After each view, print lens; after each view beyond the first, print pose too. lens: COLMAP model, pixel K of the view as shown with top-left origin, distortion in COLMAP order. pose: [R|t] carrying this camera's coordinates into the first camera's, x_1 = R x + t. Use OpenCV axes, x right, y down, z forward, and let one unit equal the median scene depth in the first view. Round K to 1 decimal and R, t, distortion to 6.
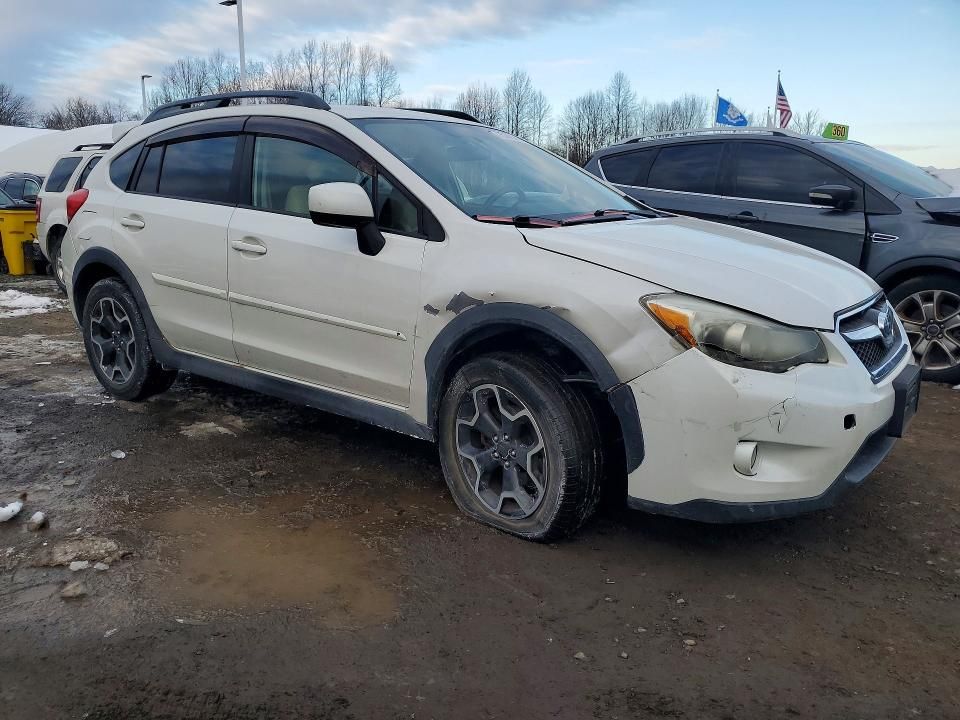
lens RADIAL K [[765.8, 0, 474.4], [0, 765.8, 359.8], [0, 0, 1]] dist [0.037089, -0.003363]
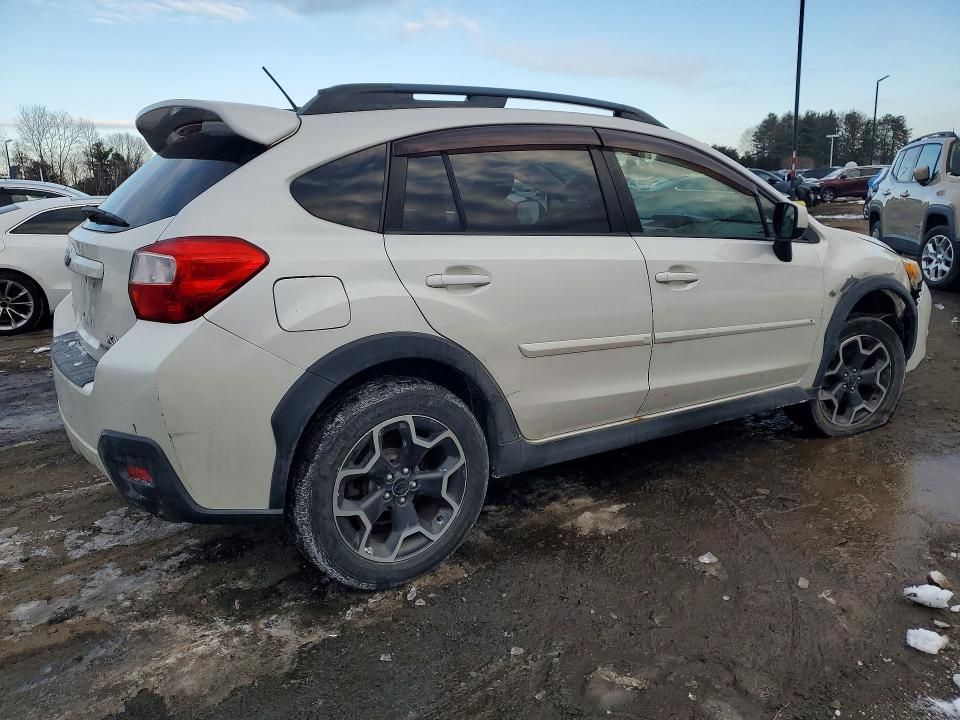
lens RADIAL K [[765.8, 0, 474.4], [0, 765.8, 359.8], [0, 0, 1]] dist [0.037089, -0.003363]
pose [[0.317669, -0.225513, 0.920994, -1.183074], [0.226780, 0.961187, 0.157134, -0.241151], [-0.920683, 0.158947, 0.356481, 0.887372]]
